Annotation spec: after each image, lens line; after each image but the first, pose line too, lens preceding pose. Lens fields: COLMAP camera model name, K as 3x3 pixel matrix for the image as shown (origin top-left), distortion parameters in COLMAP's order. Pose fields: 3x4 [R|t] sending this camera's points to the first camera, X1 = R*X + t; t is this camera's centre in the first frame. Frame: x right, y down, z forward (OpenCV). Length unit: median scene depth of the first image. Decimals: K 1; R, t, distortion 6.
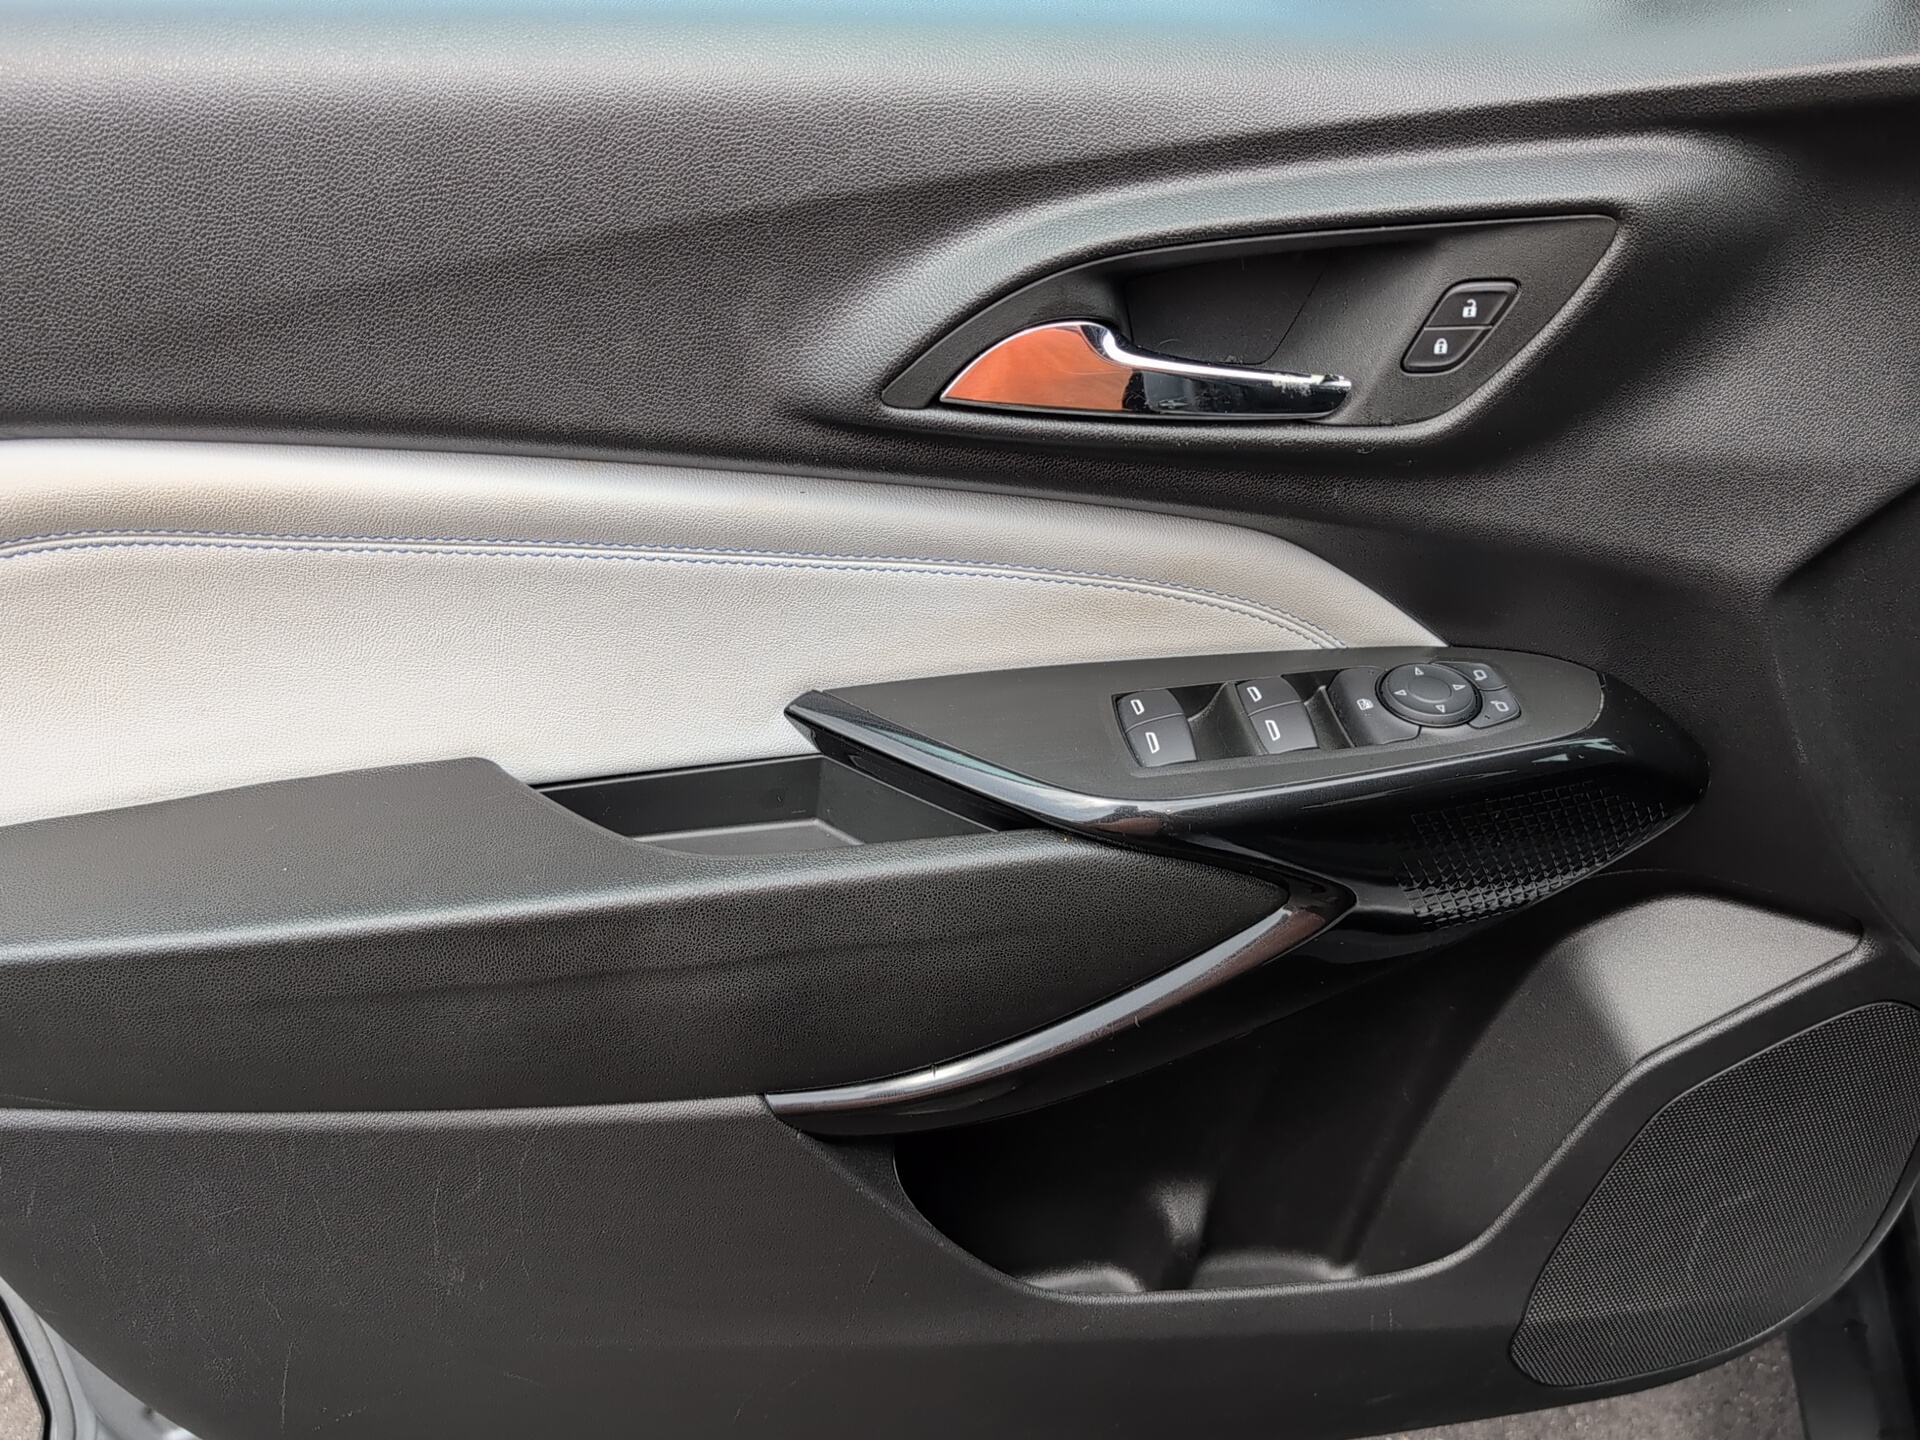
lens RADIAL K [[1617.5, 0, 960.0], [0, 1617.5, 720.0], [0, 0, 1]] dist [0.005367, -0.007952]
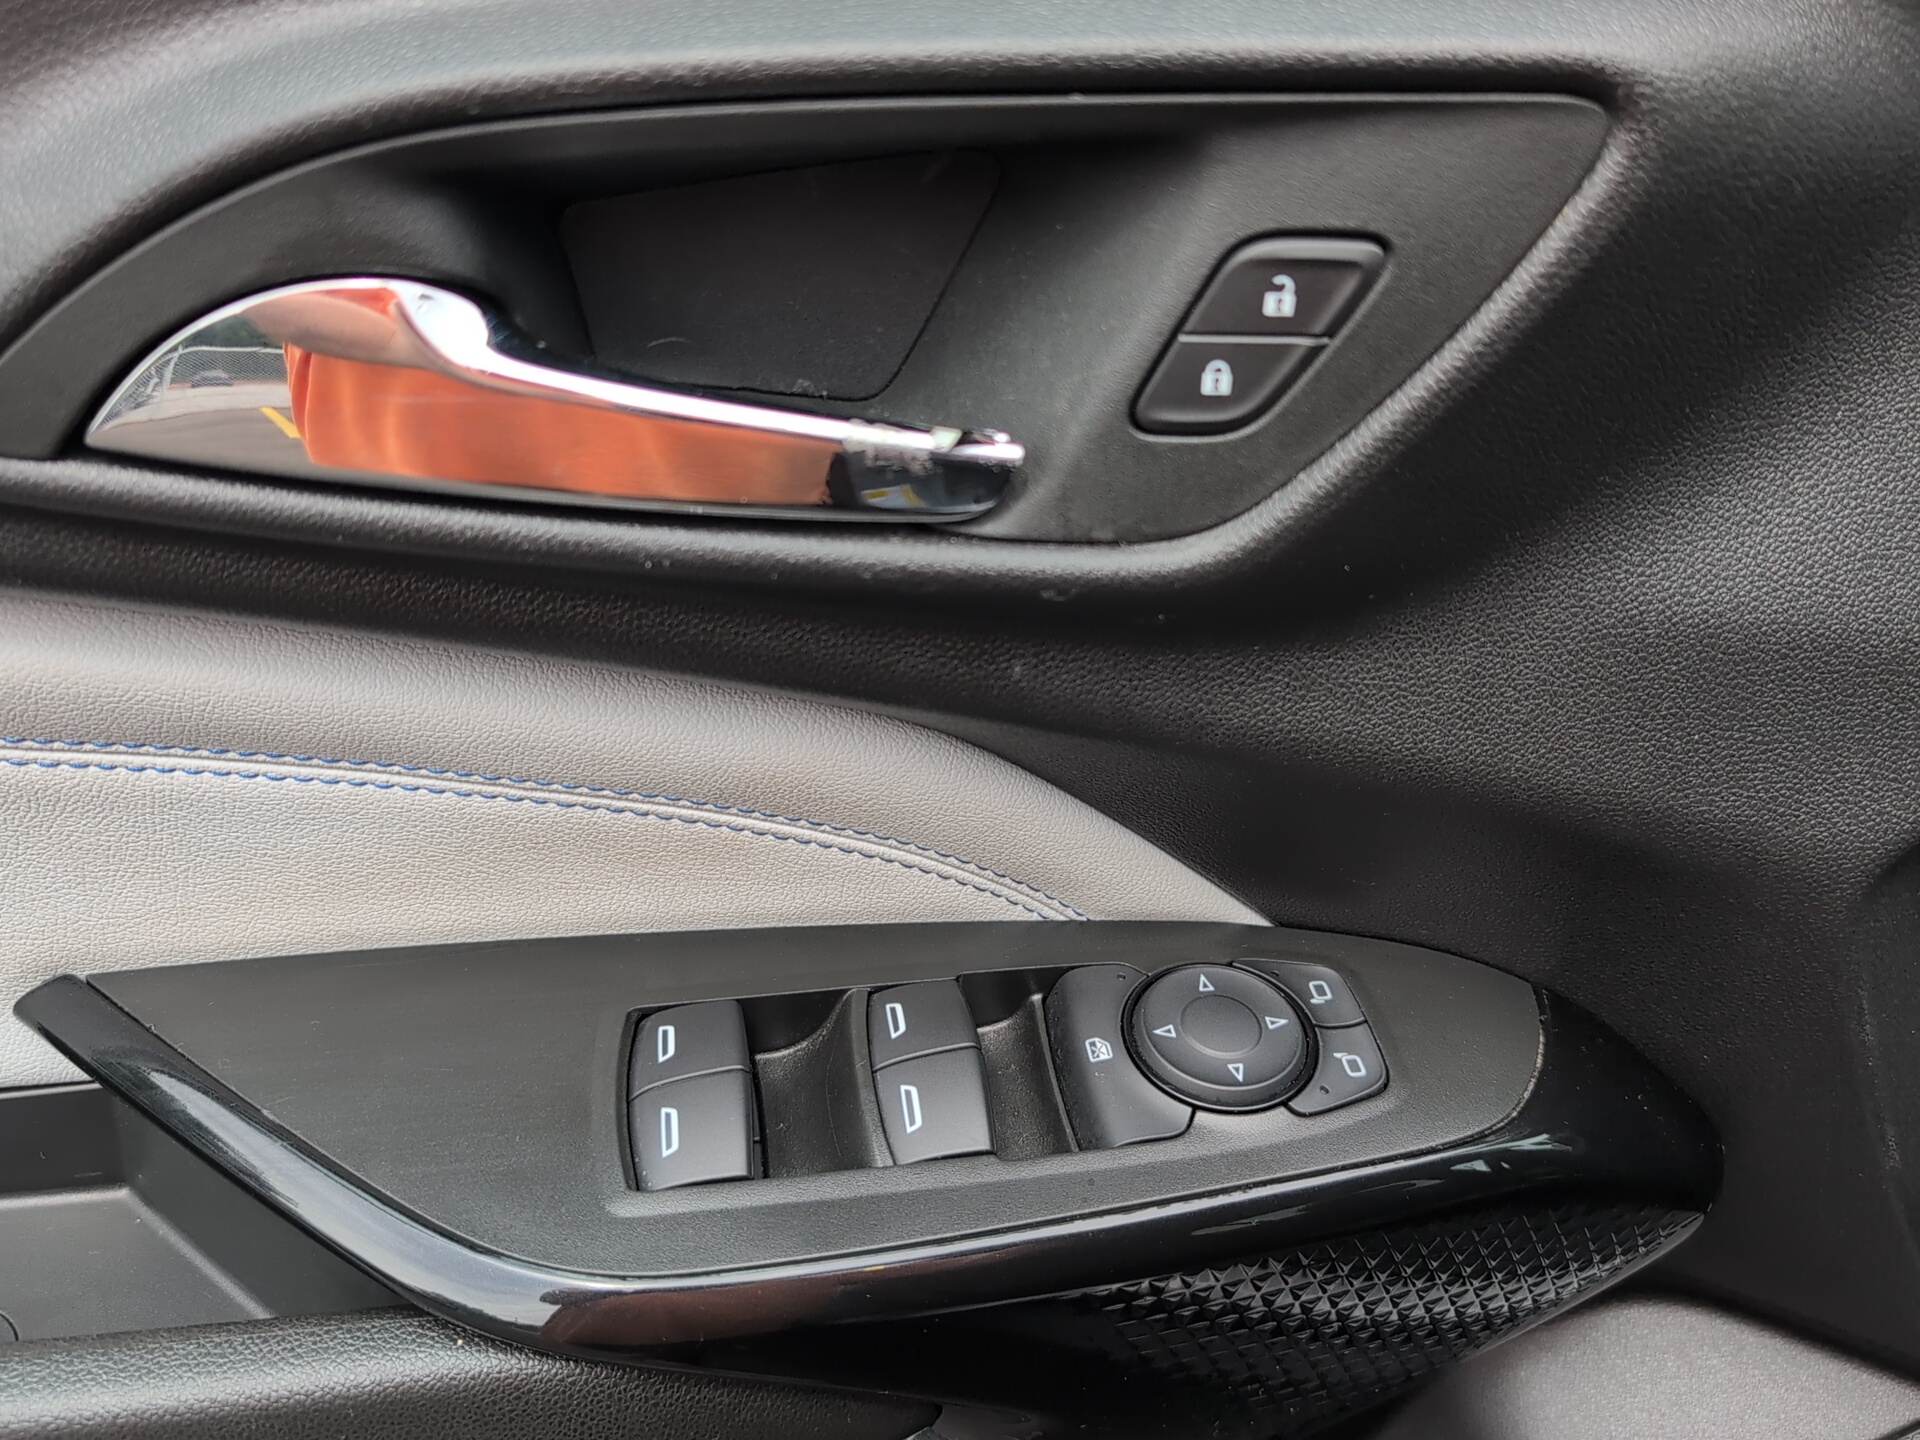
lens RADIAL K [[1791.6, 0, 960.1], [0, 1791.6, 786.5], [0, 0, 1]] dist [0.057888, -0.157127]
pose [[0.997704, 0.034810, 0.058087, 0.185906], [-0.035505, 0.999309, 0.010976, -0.111056], [-0.057664, -0.013014, 0.998251, 0.464147]]
